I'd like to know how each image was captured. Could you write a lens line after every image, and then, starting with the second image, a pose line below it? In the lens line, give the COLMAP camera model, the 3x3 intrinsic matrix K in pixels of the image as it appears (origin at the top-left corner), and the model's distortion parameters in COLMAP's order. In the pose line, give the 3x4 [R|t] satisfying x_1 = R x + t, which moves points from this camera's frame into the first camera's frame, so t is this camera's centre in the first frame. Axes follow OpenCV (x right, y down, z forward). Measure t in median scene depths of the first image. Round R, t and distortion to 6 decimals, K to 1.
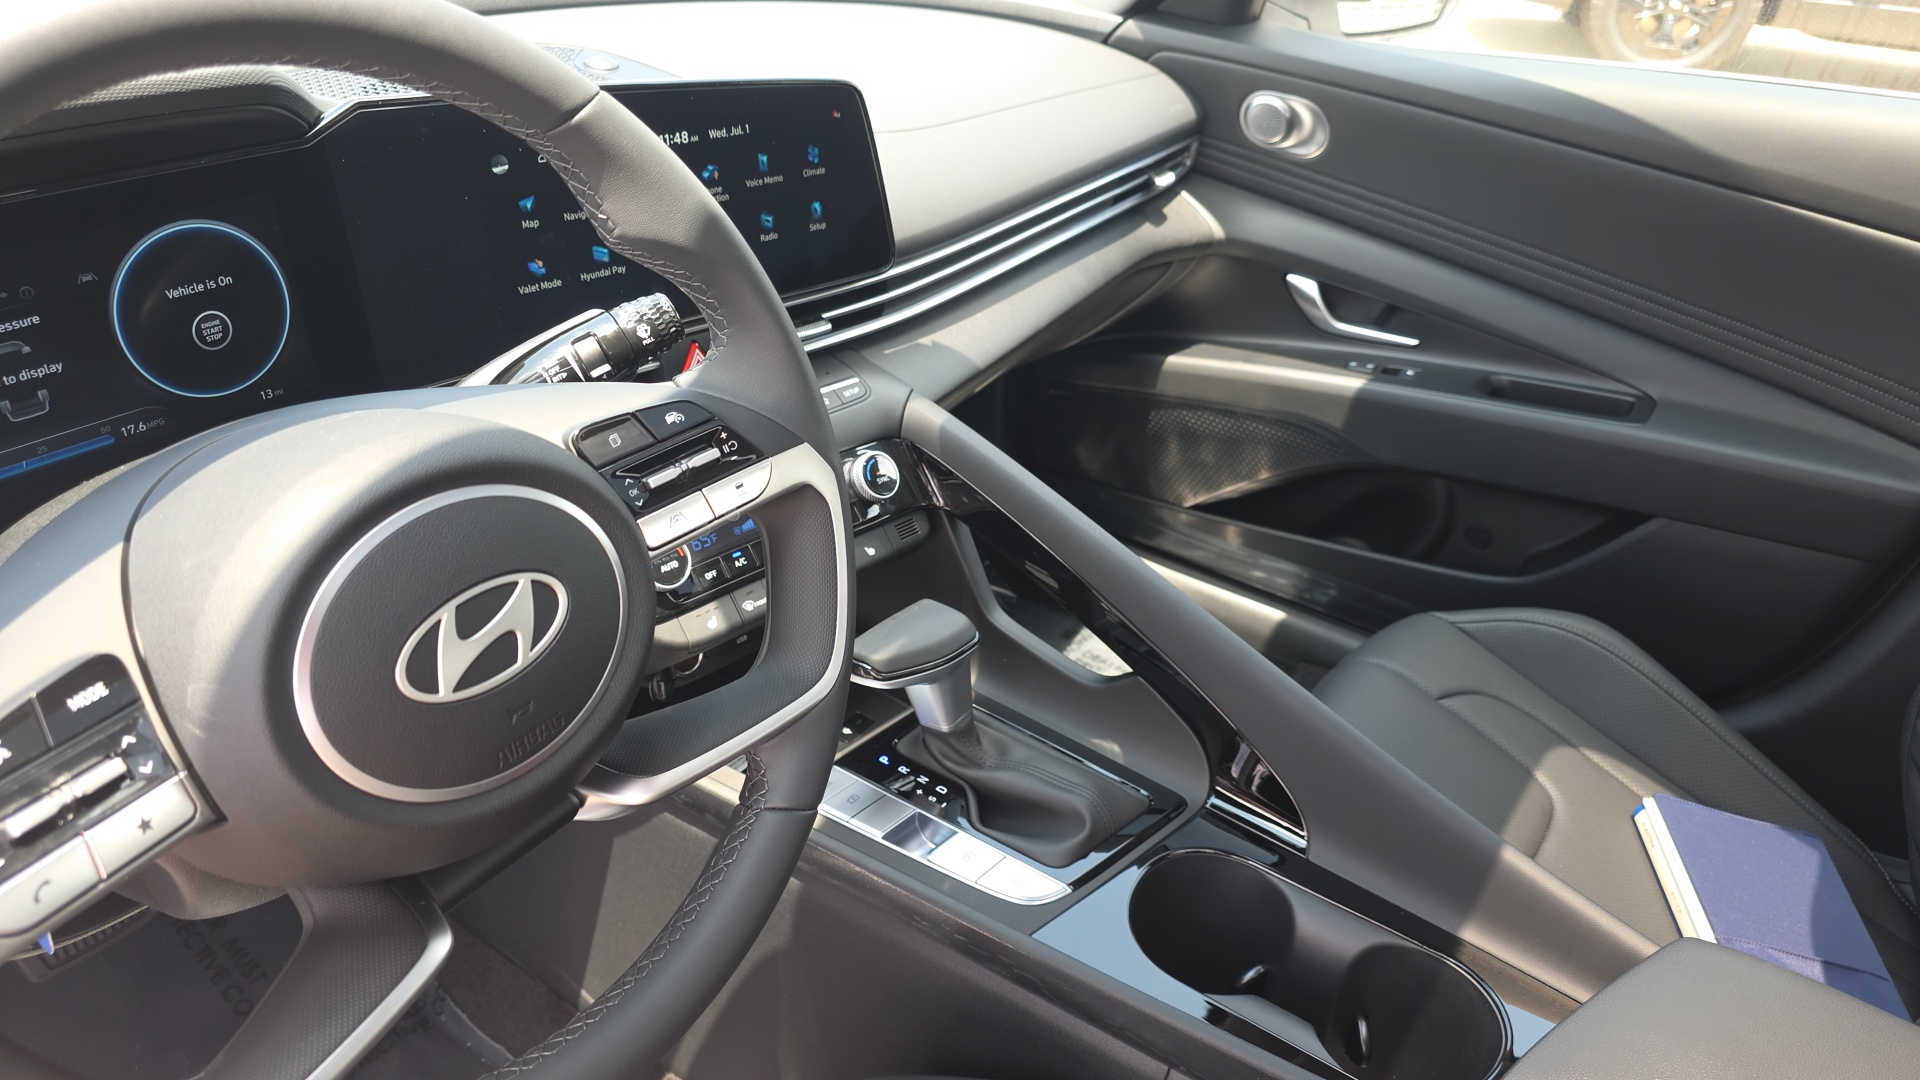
lens RADIAL K [[1302.0, 0, 960.3], [0, 1302.0, 553.0], [0, 0, 1]] dist [0.031010, -0.042265]
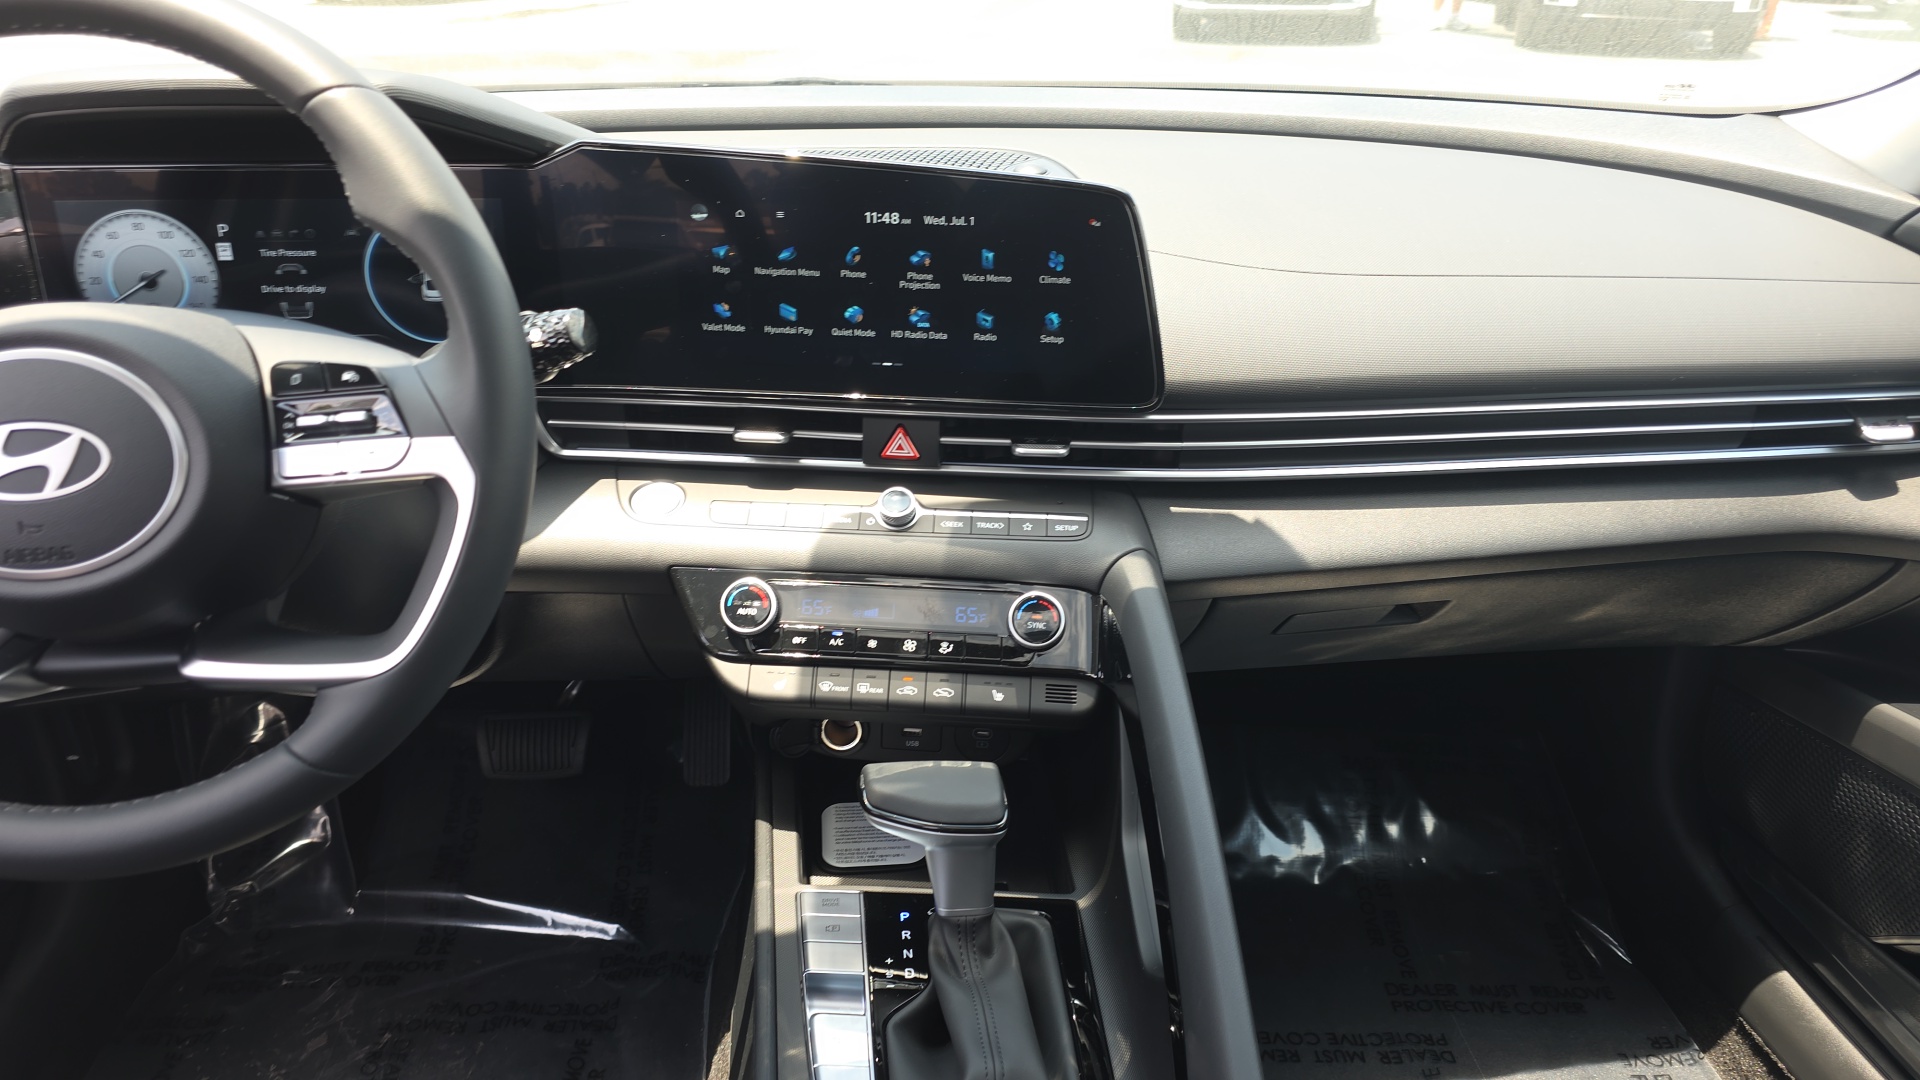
lens RADIAL K [[1300.8, 0, 930.2], [0, 1300.8, 572.1], [0, 0, 1]] dist [0.058906, -0.072537]
pose [[0.626719, 0.281773, -0.726517, 0.516036], [-0.371768, 0.927505, 0.039024, -0.096062], [0.684844, 0.245639, 0.686039, 0.331109]]
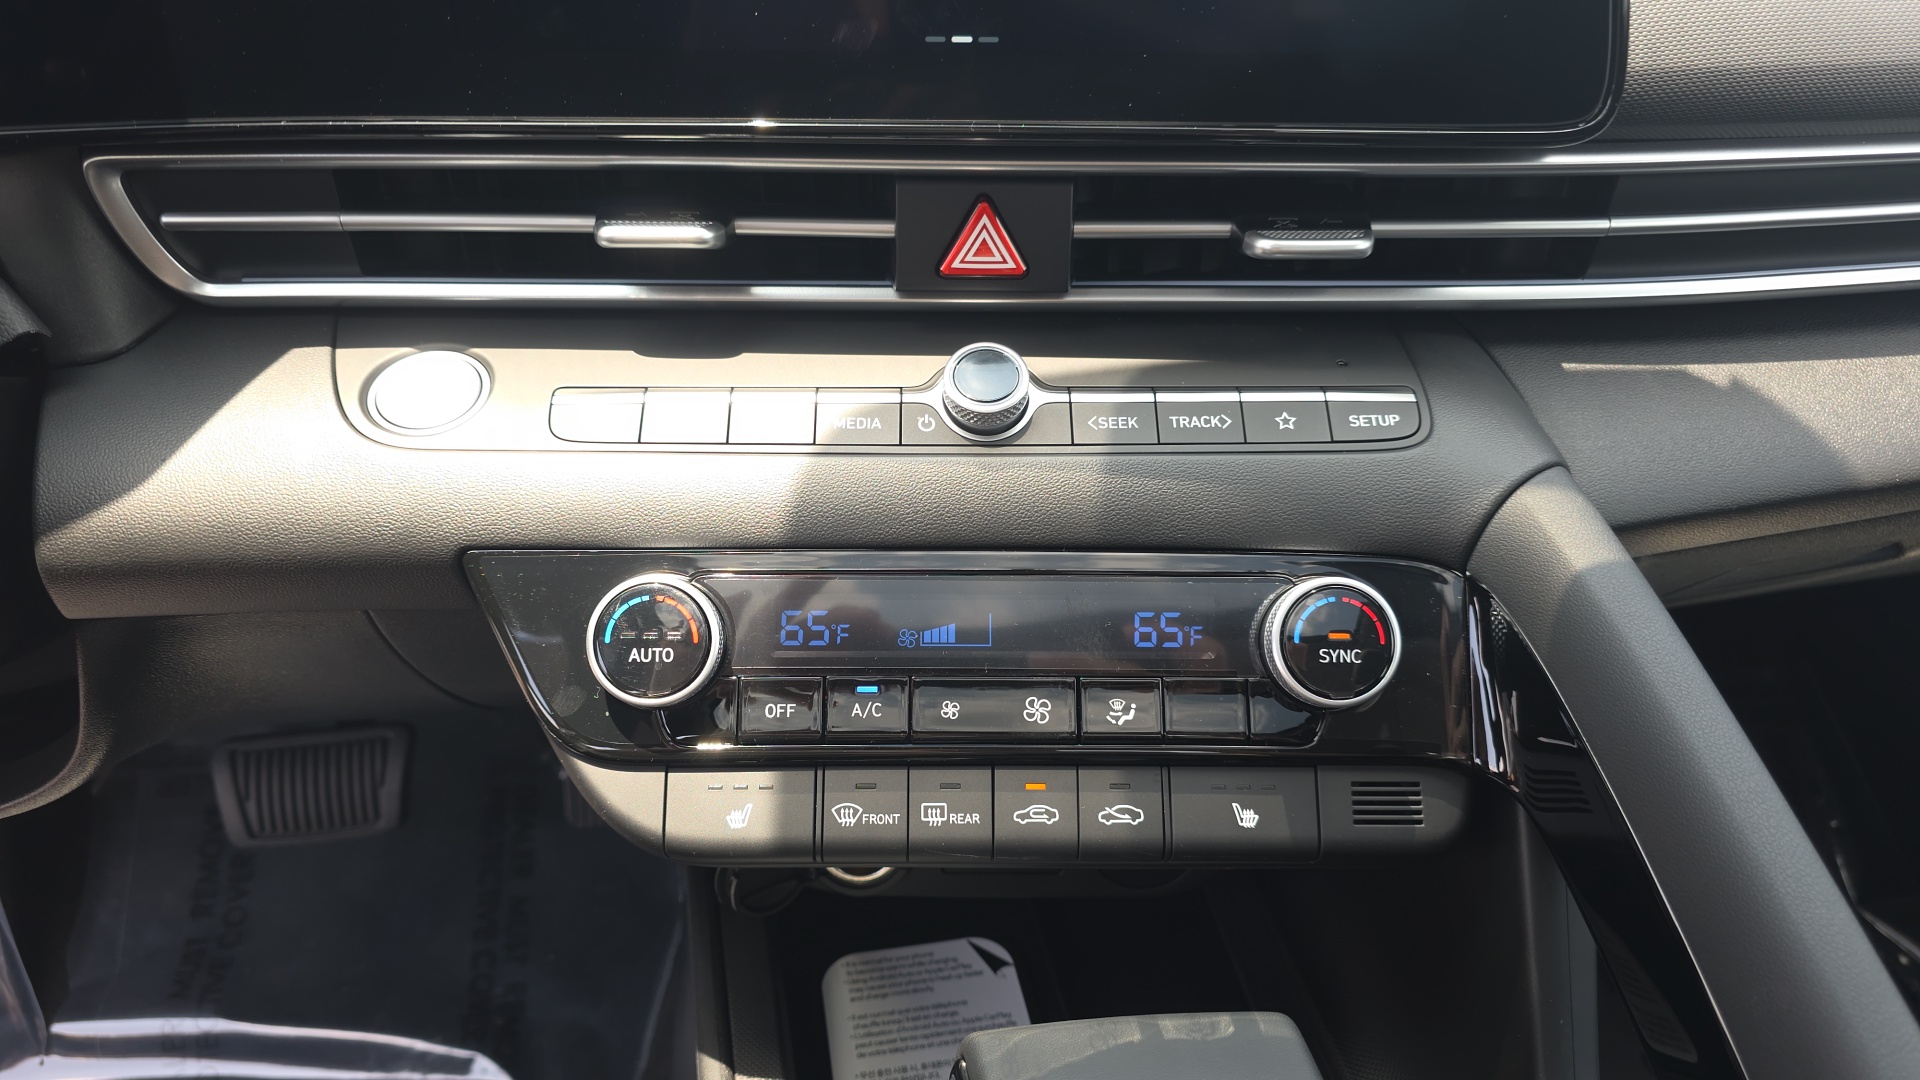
lens RADIAL K [[1326.6, 0, 944.1], [0, 1326.6, 528.3], [0, 0, 1]] dist [0.049729, -0.085701]
pose [[0.690254, 0.306275, -0.655550, 0.101446], [-0.335518, 0.938187, 0.085044, -0.084155], [0.641075, 0.161247, 0.750348, 0.619956]]
